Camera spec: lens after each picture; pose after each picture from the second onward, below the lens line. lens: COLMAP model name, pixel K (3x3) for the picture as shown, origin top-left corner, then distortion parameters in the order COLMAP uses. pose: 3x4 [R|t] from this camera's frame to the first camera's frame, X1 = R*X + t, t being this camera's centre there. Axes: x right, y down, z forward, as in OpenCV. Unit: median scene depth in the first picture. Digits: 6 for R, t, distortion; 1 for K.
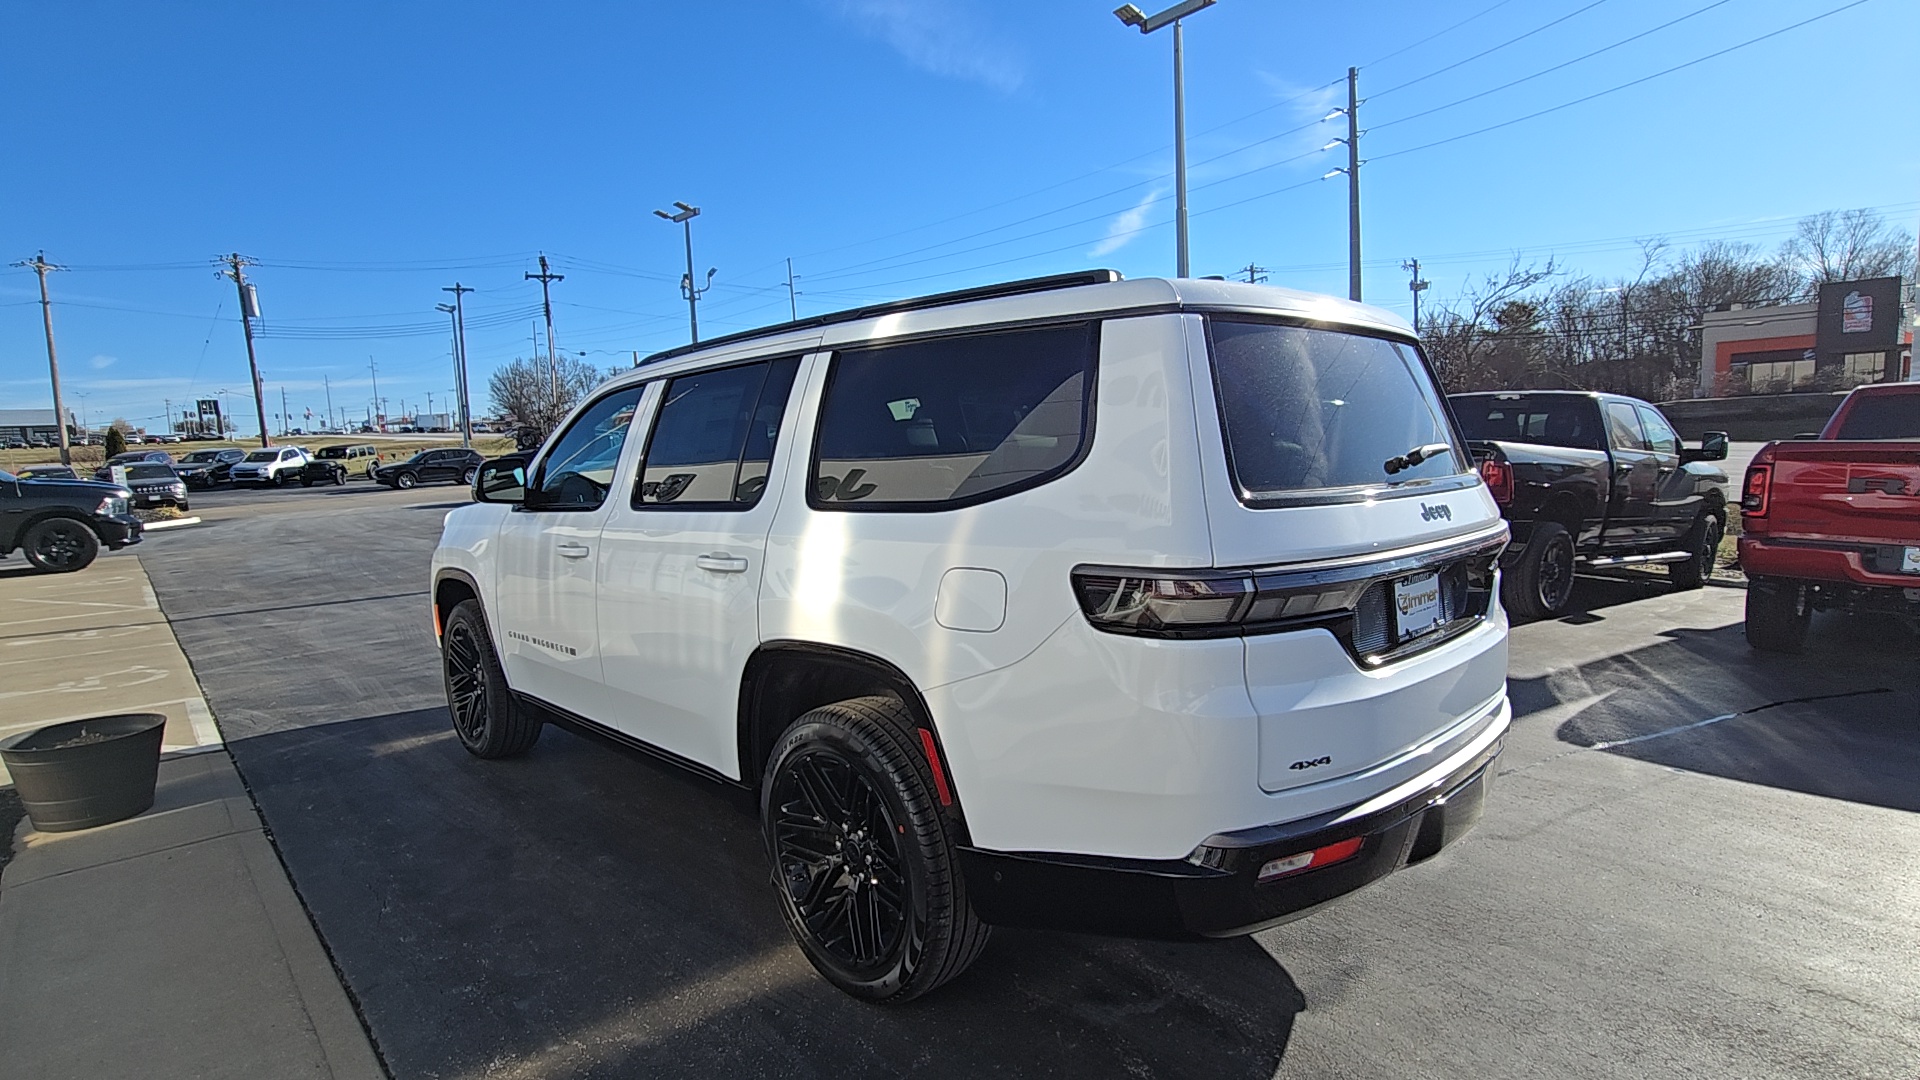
lens RADIAL K [[968.8, 0, 950.1], [0, 968.8, 538.1], [0, 0, 1]] dist [-0.000381, -0.000172]
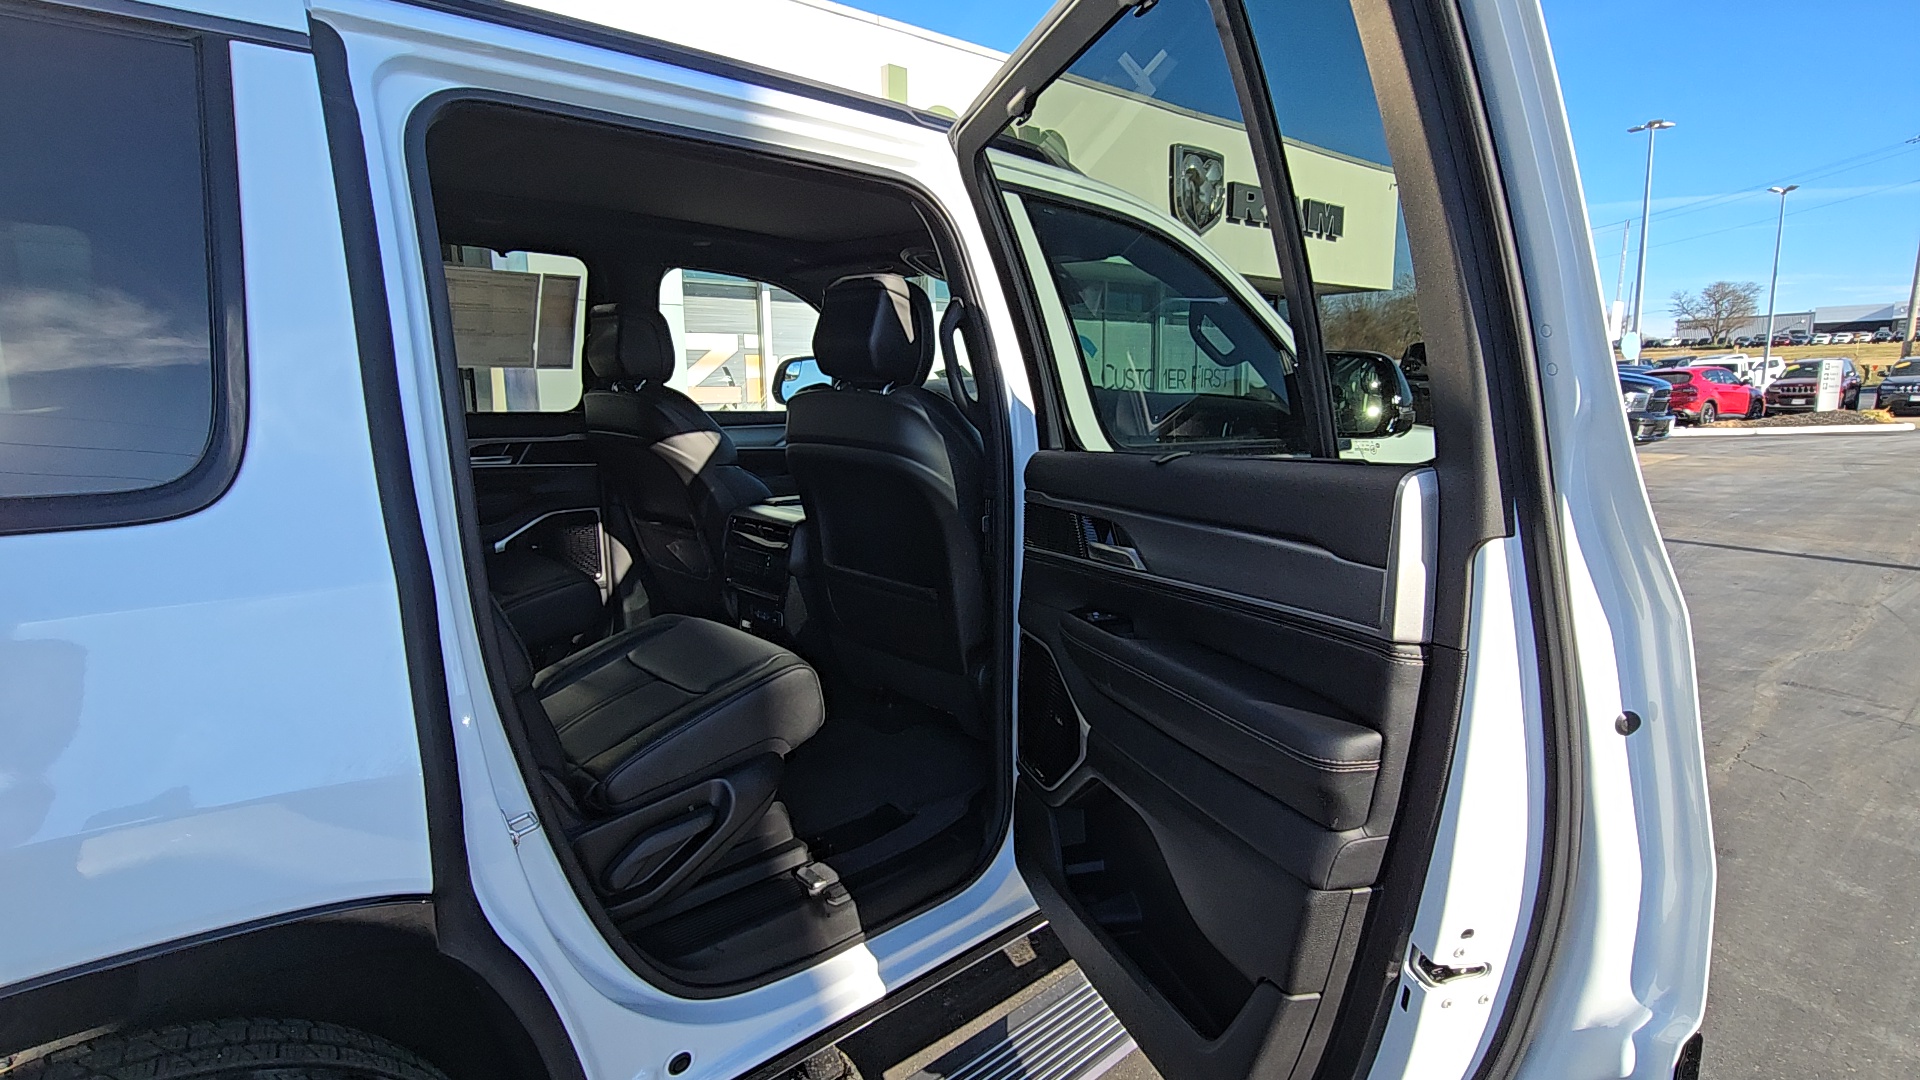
lens RADIAL K [[968.8, 0, 950.0], [0, 968.8, 544.5], [0, 0, 1]] dist [-0.000381, -0.000172]
pose [[-0.010462, 0.204420, -0.978827, 0.038561], [-0.089806, 0.974733, 0.204525, -0.009547], [0.995904, 0.090044, 0.008160, 0.102616]]
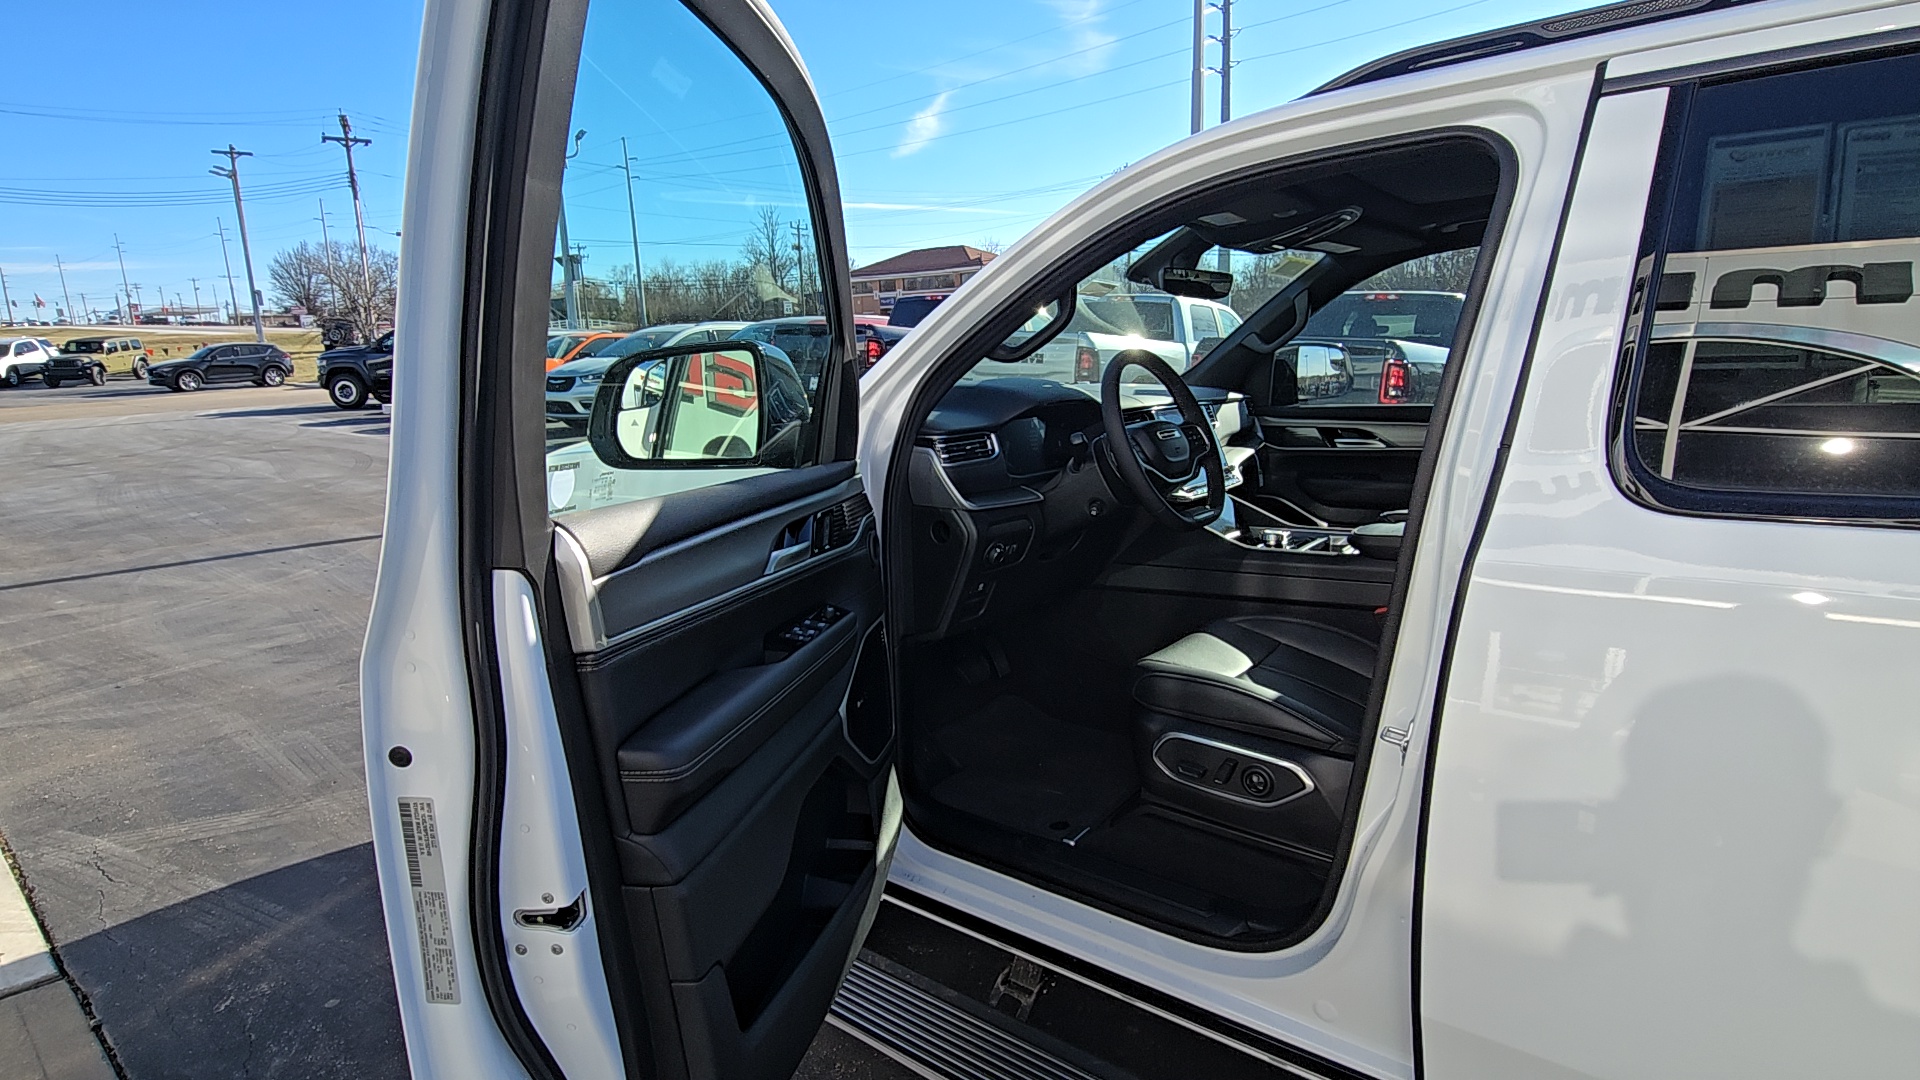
lens RADIAL K [[968.8, 0, 951.7], [0, 968.8, 539.3], [0, 0, 1]] dist [-0.000381, -0.000172]
pose [[0.986864, -0.017415, 0.160615, -0.045696], [0.001690, 0.995231, 0.097527, -0.003792], [-0.161547, -0.095975, 0.982187, 0.056936]]
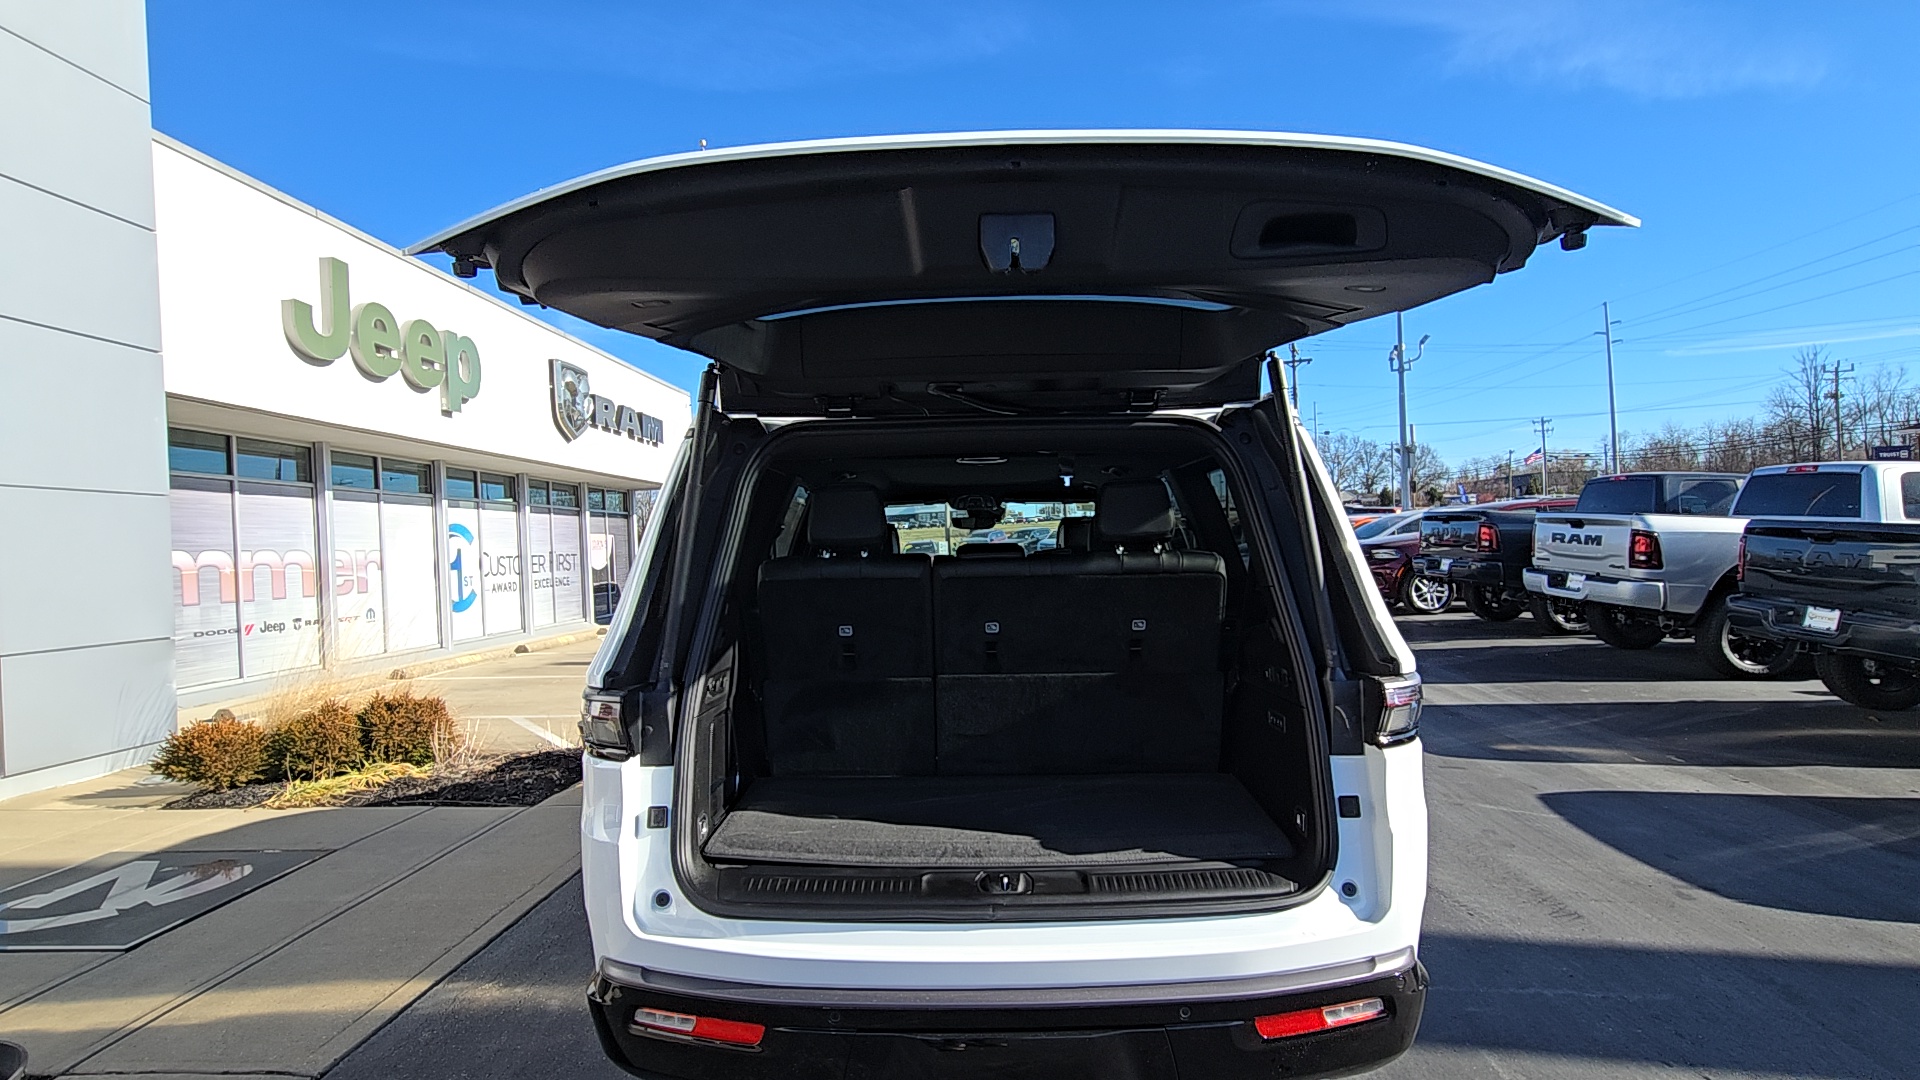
lens RADIAL K [[968.8, 0, 956.4], [0, 968.8, 542.5], [0, 0, 1]] dist [-0.000381, -0.000172]
pose [[0.720427, 0.011118, -0.693442, 0.052819], [-0.062074, 0.996892, -0.048507, -0.004158], [0.690747, 0.077991, 0.718878, 0.021505]]
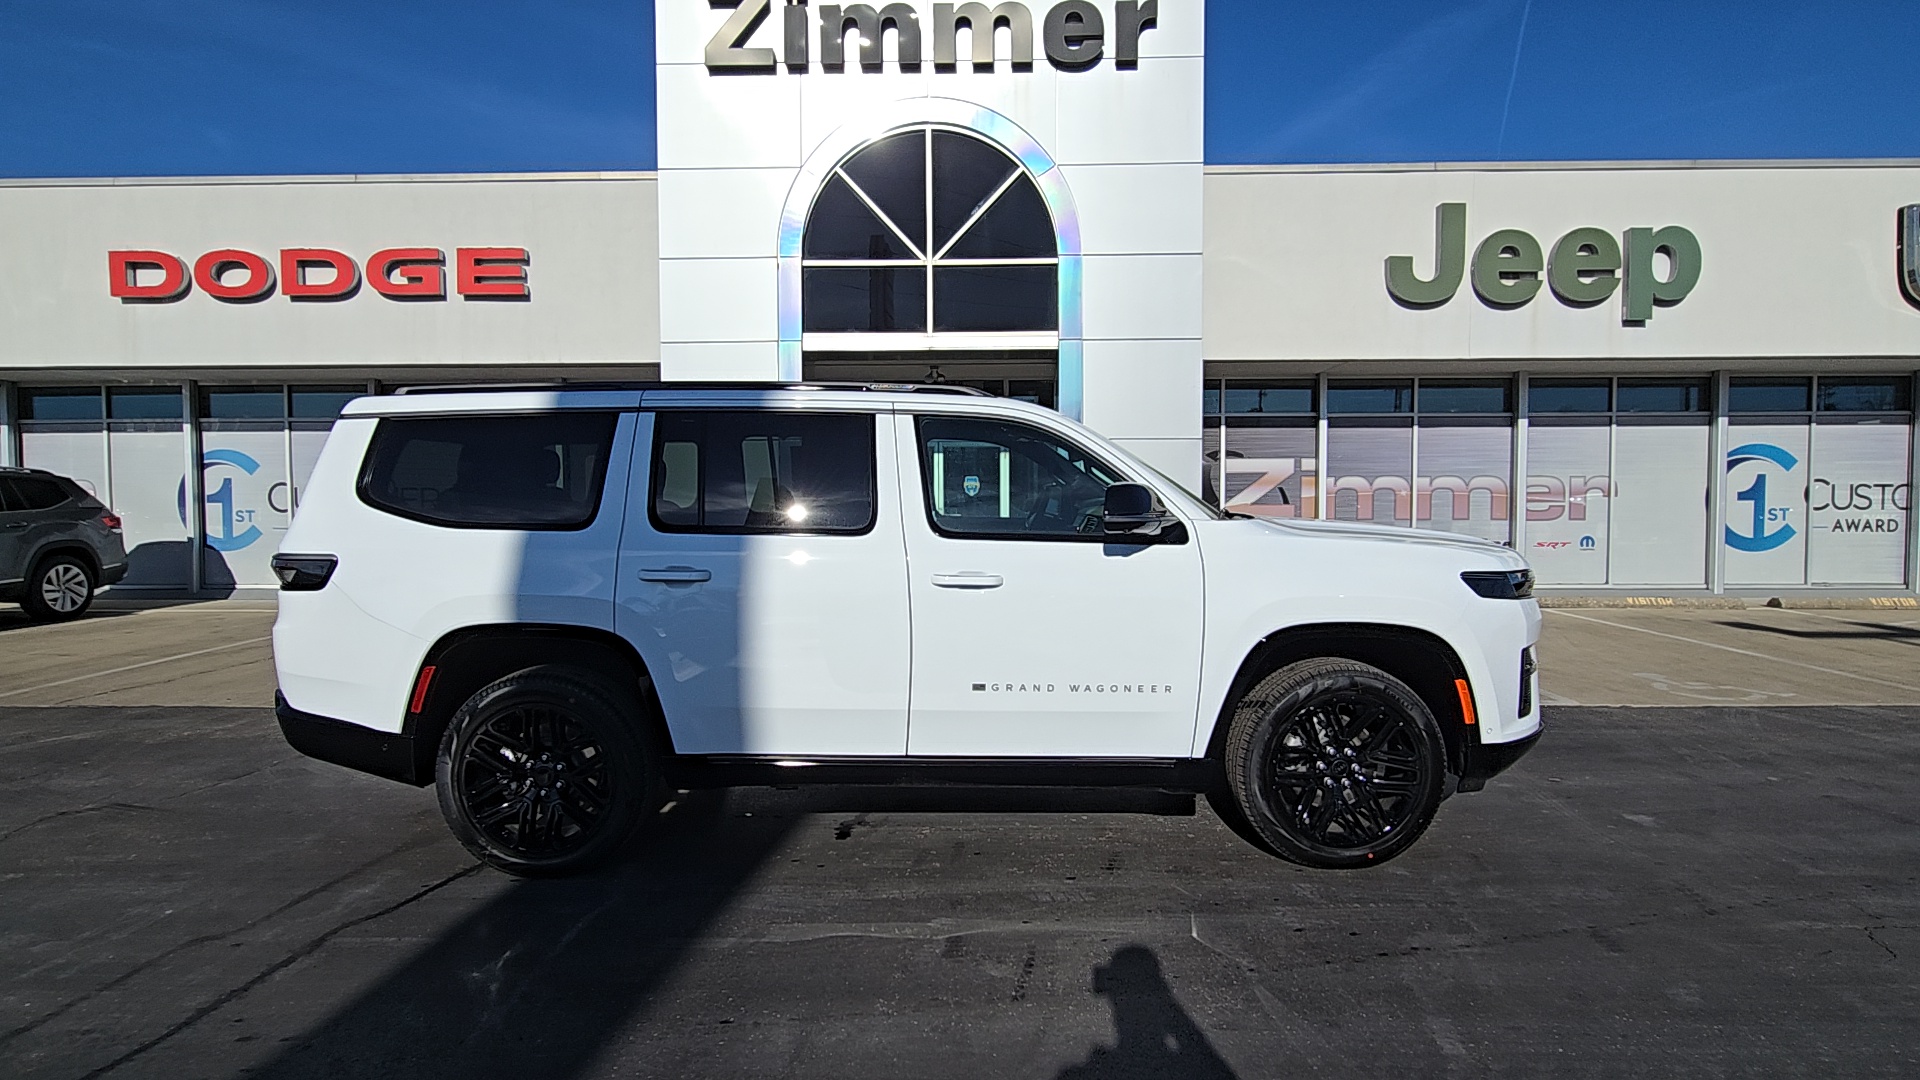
lens RADIAL K [[968.8, 0, 945.3], [0, 968.8, 539.6], [0, 0, 1]] dist [-0.000381, -0.000172]
pose [[-0.686755, 0.068164, -0.723686, 0.058301], [-0.042520, 0.990121, 0.133610, -0.016332], [0.725644, 0.122528, -0.677073, 0.165069]]
